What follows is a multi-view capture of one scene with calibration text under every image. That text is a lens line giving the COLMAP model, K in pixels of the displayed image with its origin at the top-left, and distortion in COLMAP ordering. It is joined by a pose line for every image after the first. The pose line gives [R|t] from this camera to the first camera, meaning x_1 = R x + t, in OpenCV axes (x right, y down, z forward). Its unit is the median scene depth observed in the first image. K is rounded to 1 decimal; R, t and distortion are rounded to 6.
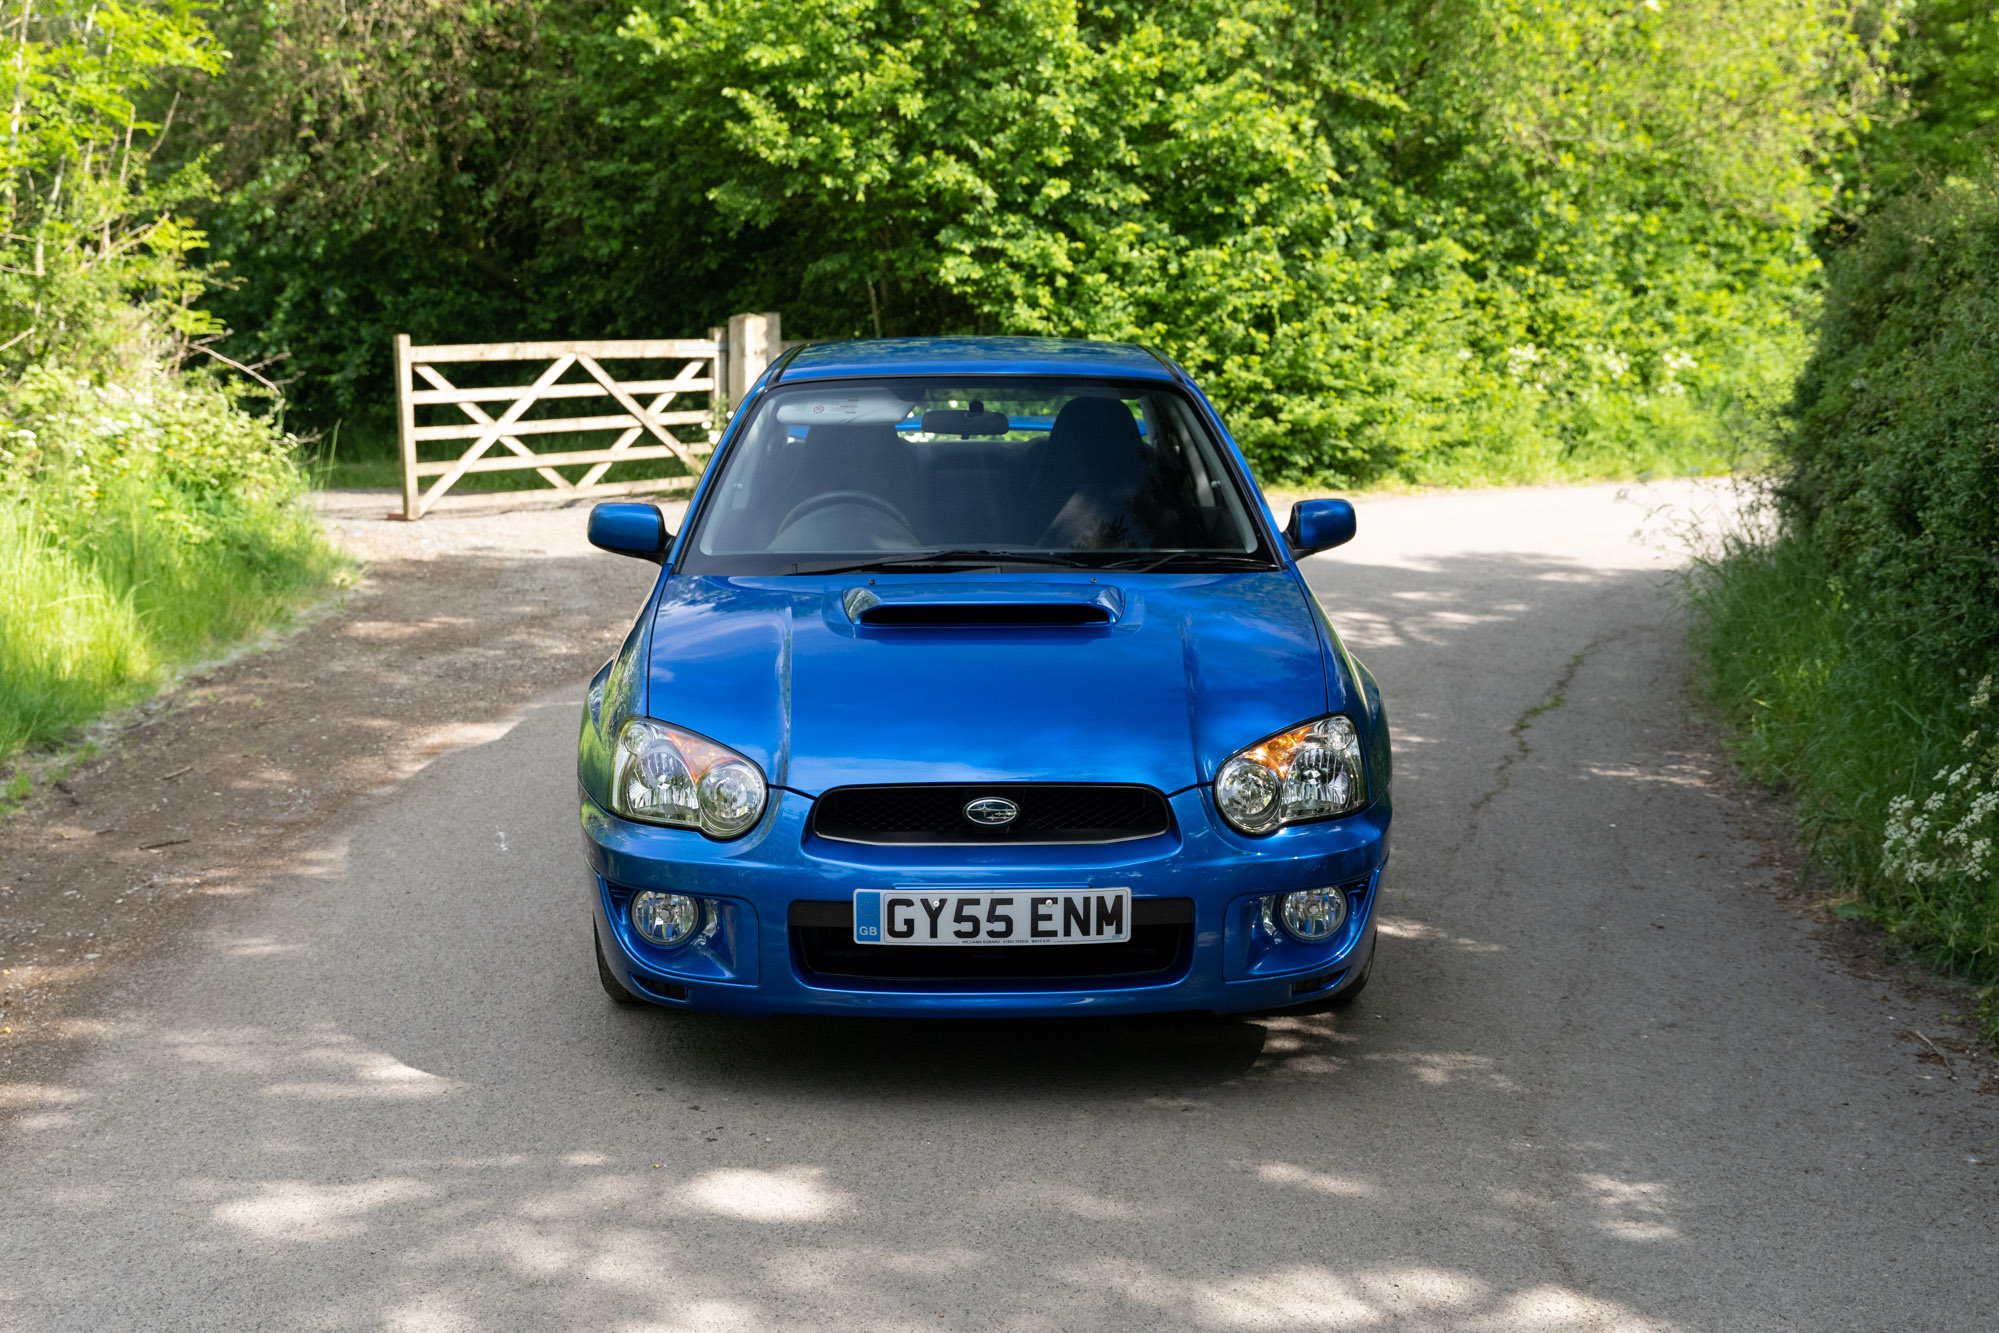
lens RADIAL K [[2382.1, 0, 999.5], [0, 2382.1, 666.5], [0, 0, 1]] dist [0.005371, -0.049491]
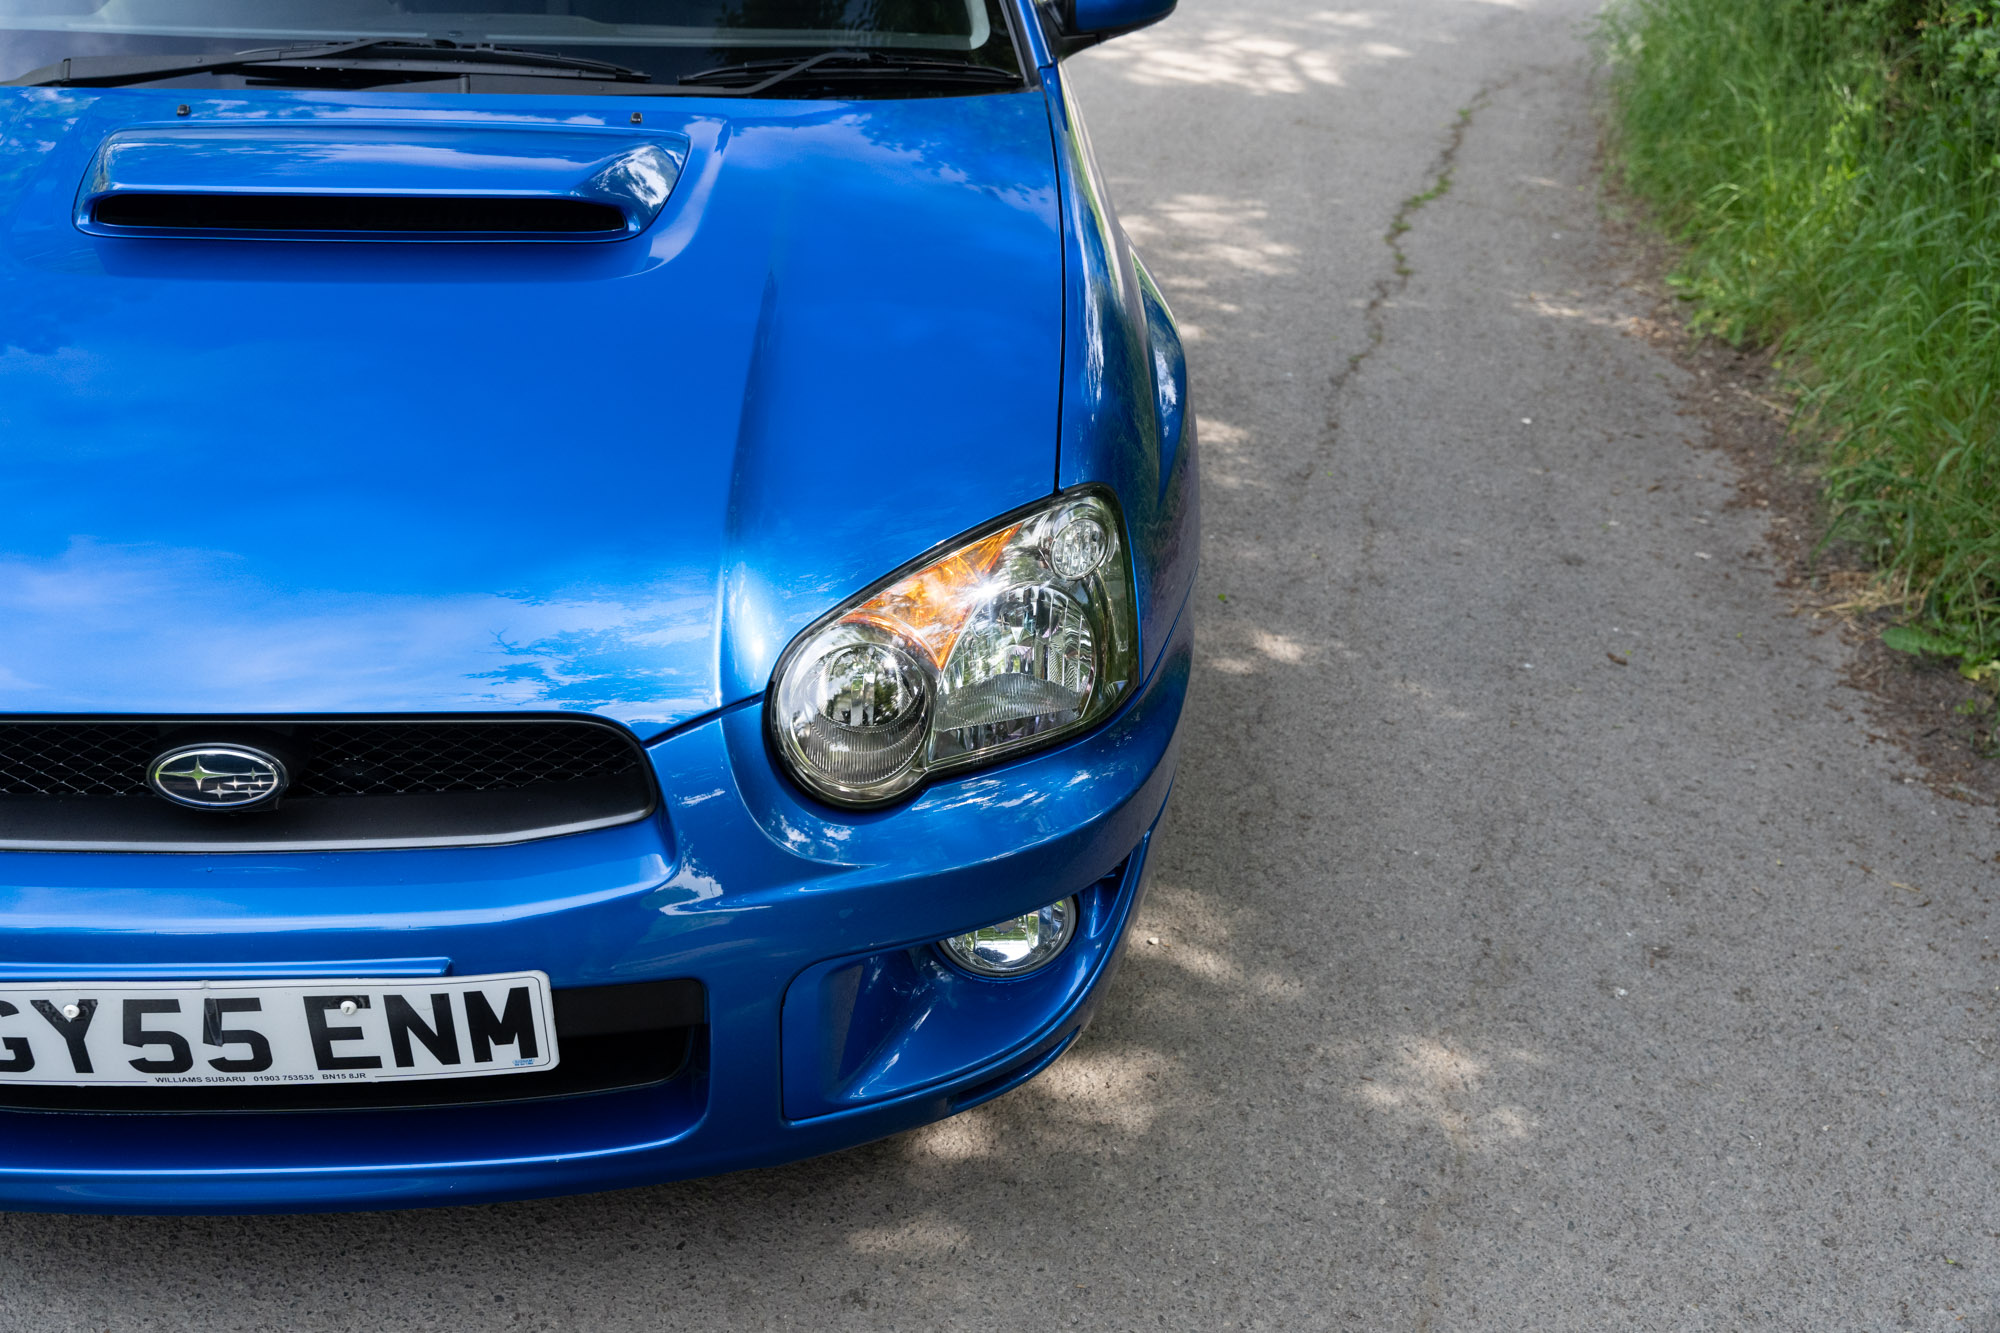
lens RADIAL K [[1992.9, 0, 992.9], [0, 1992.9, 656.9], [0, 0, 1]] dist [0.004170, 0.000792]
pose [[0.998957, 0.011757, 0.044129, 0.038988], [-0.024543, 0.953102, 0.301654, -0.022590], [-0.038513, -0.302422, 0.952396, 0.224299]]
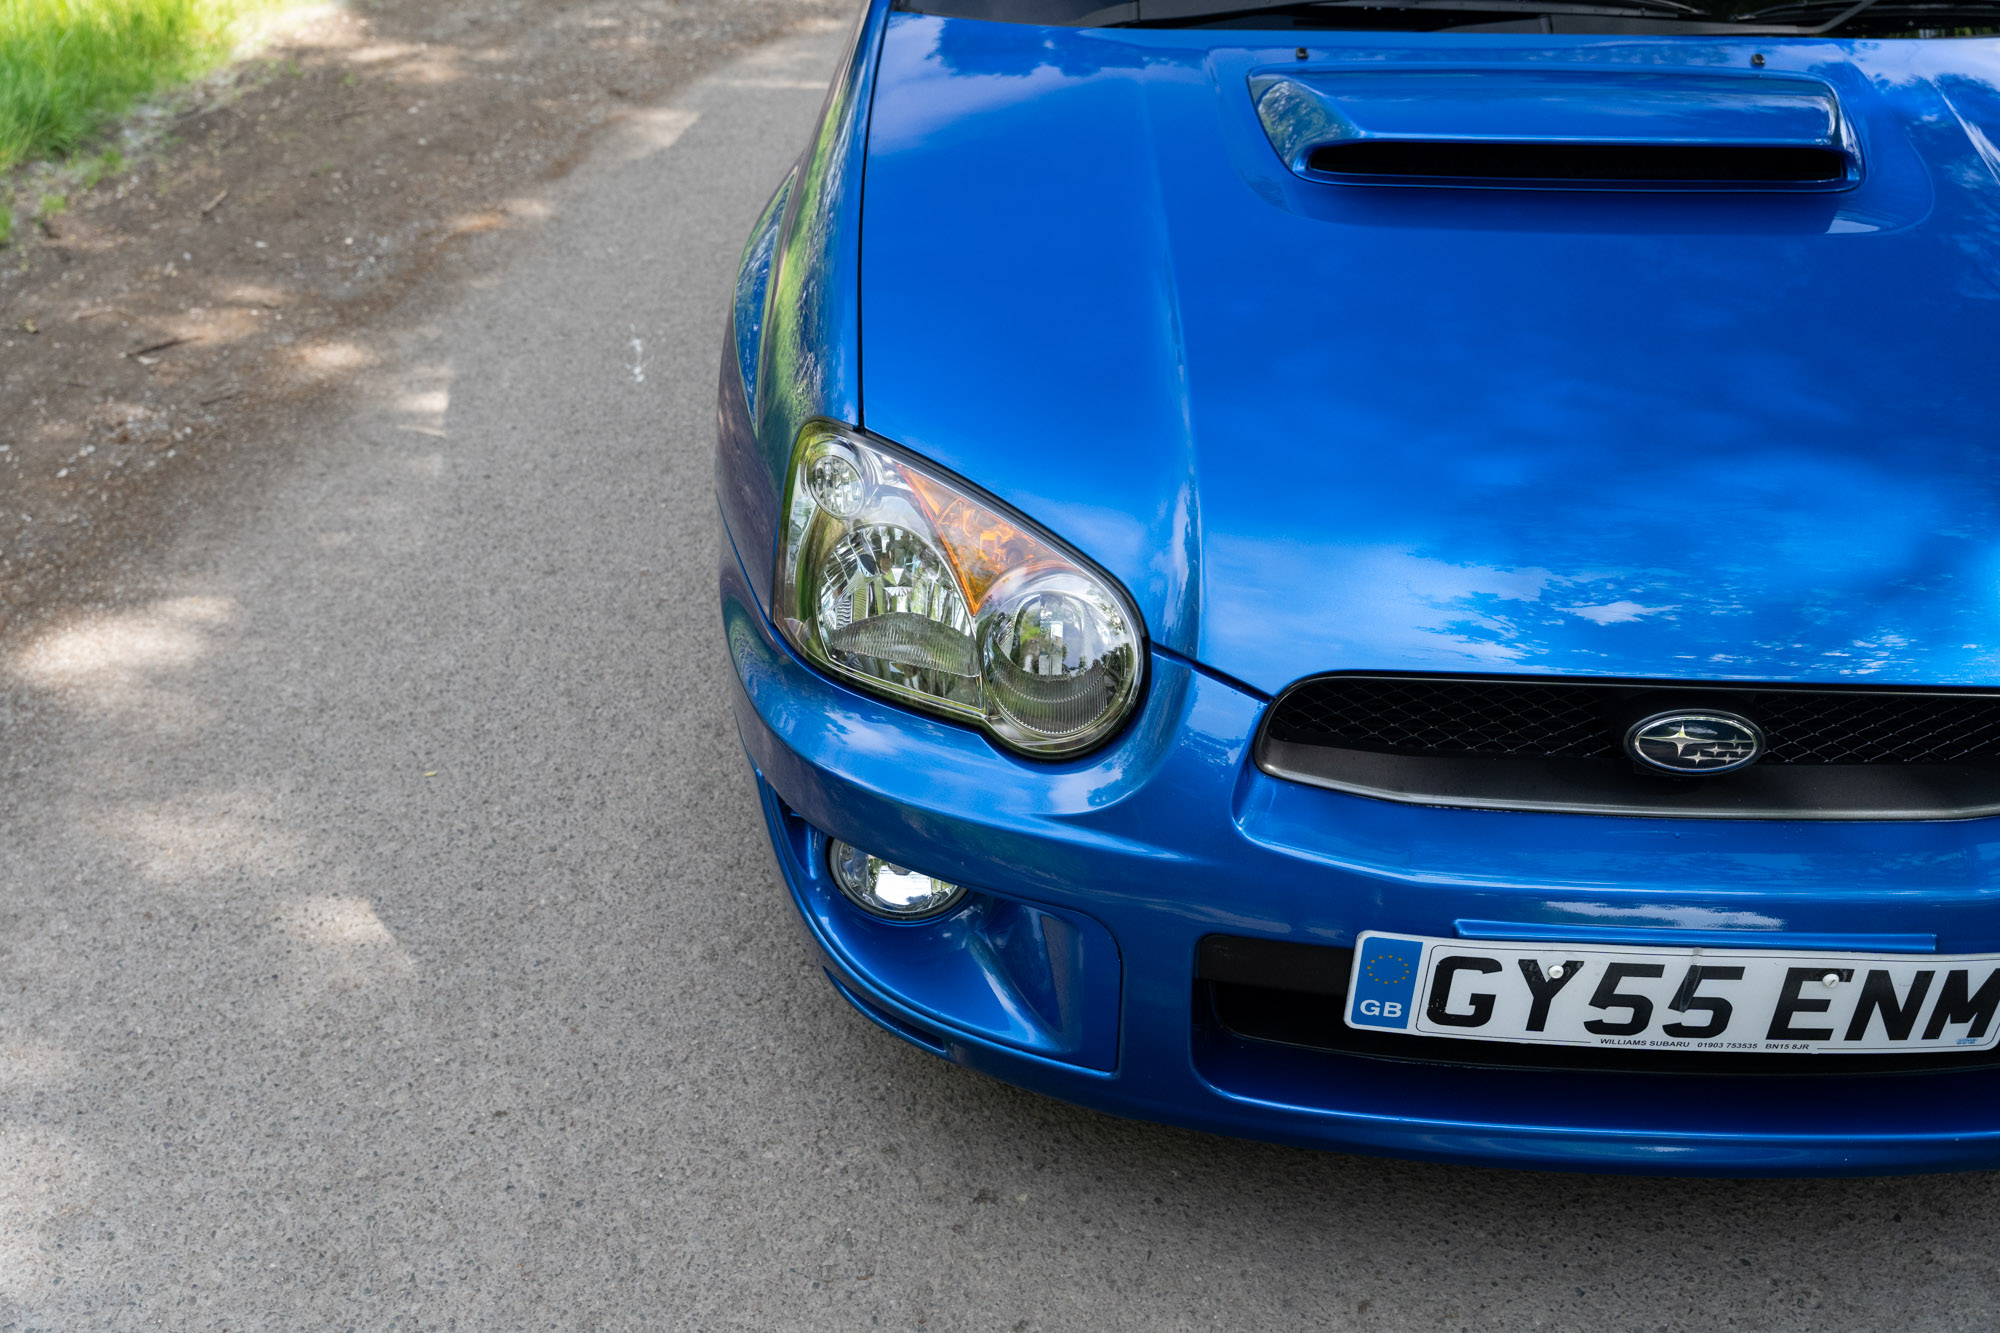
lens RADIAL K [[1969.5, 0, 1000.5], [0, 1969.5, 637.4], [0, 0, 1]] dist [0.011074, 0.013715]
pose [[0.997736, 0.038502, -0.055136, -0.035273], [-0.017835, 0.942017, 0.335090, -0.022996], [0.064841, -0.333348, 0.940572, 0.226765]]
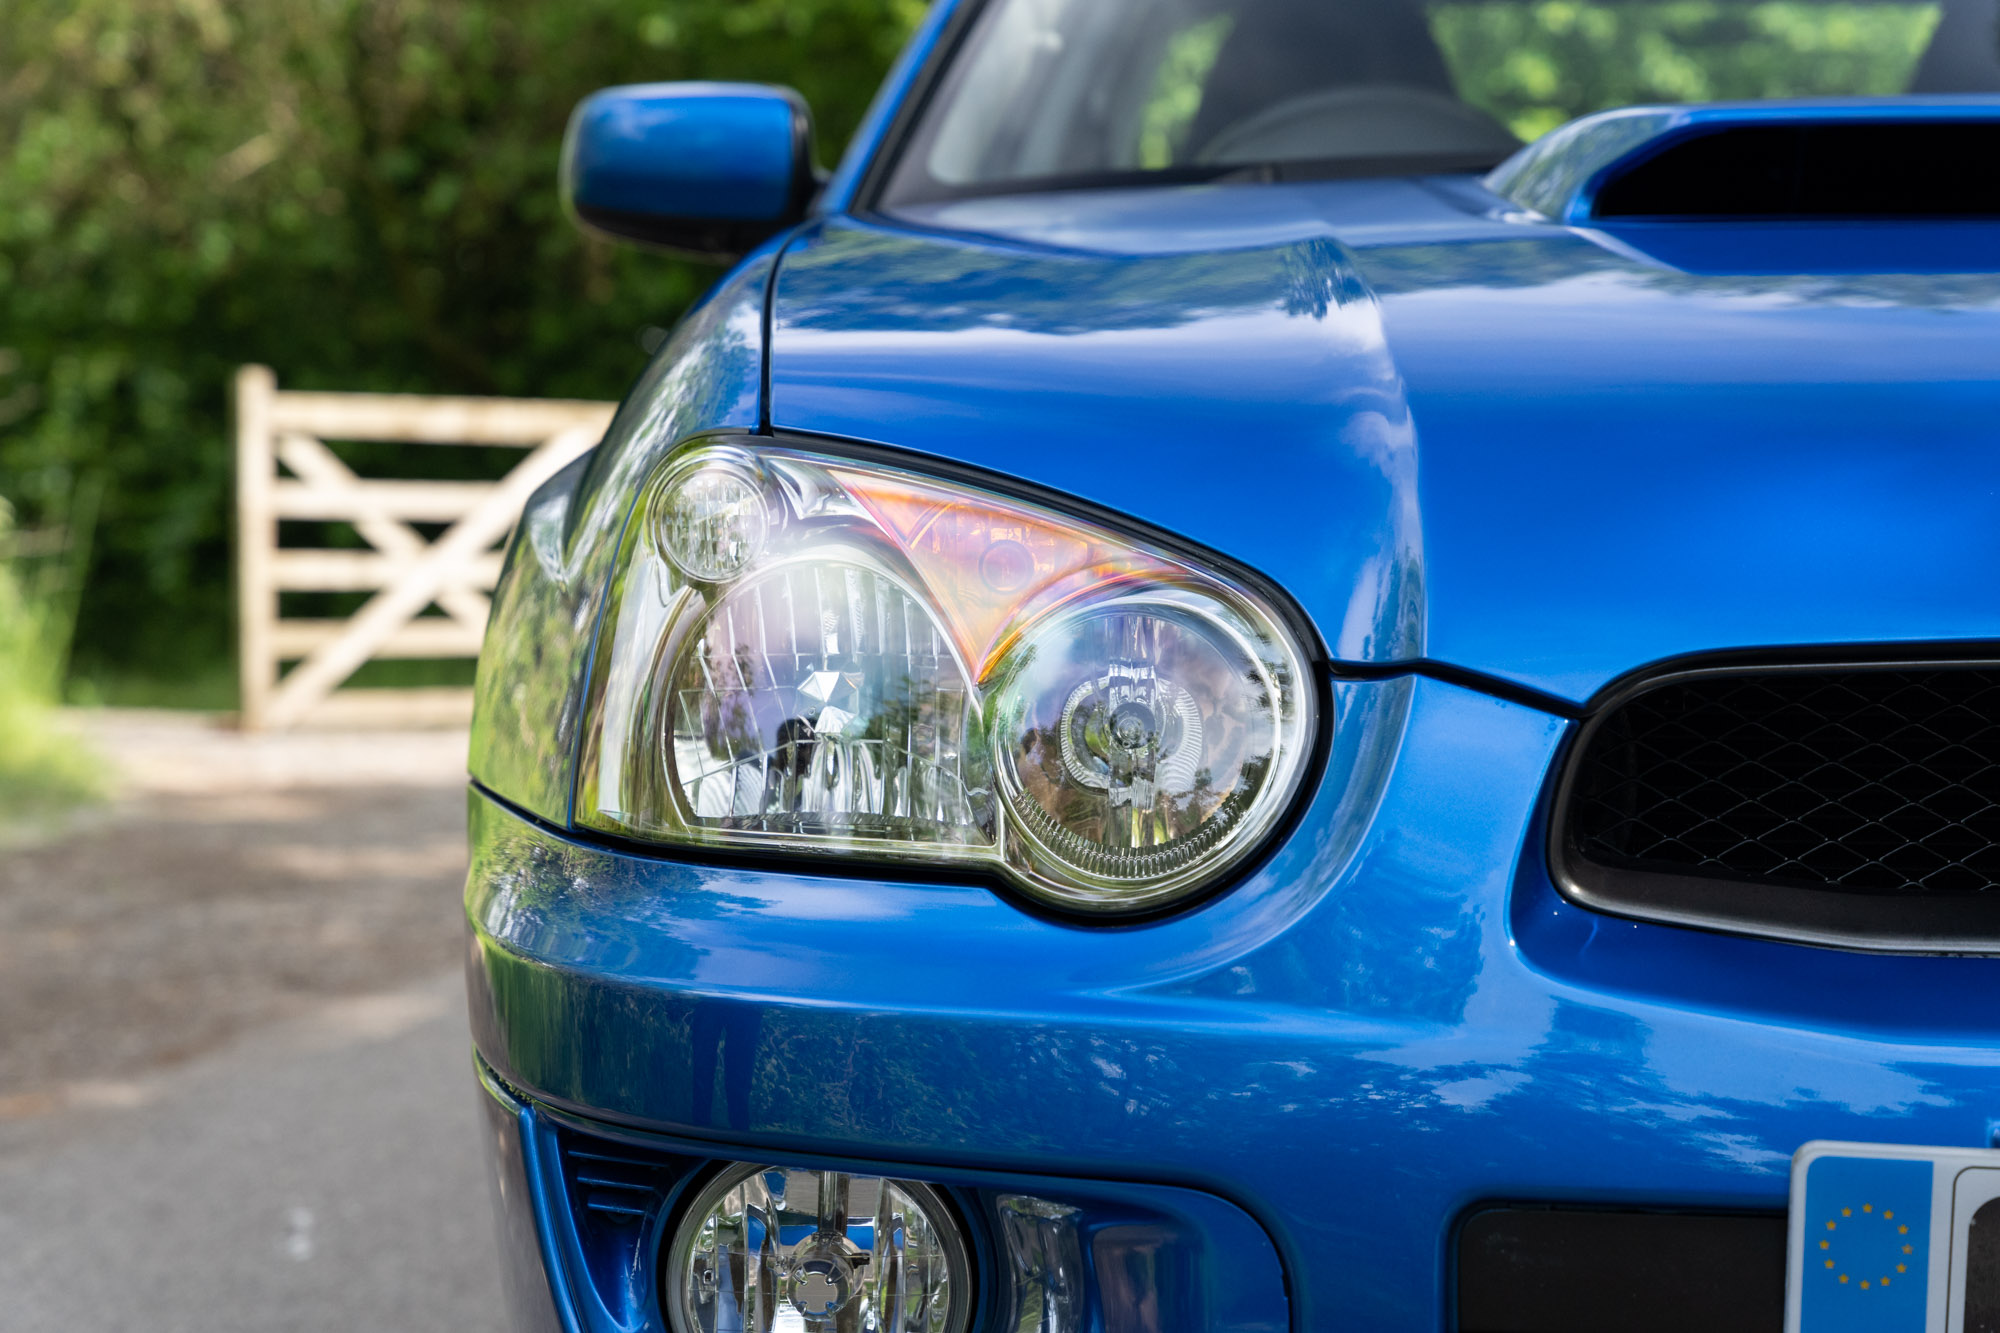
lens RADIAL K [[3950.8, 0, 1000.0], [0, 3950.8, 666.5], [0, 0, 1]] dist [0.044106, 0.035952]
pose [[0.997177, 0.012873, -0.073974, -0.033895], [-0.022228, 0.991646, -0.127058, 0.032184], [0.071720, 0.128344, 0.989133, 0.220368]]
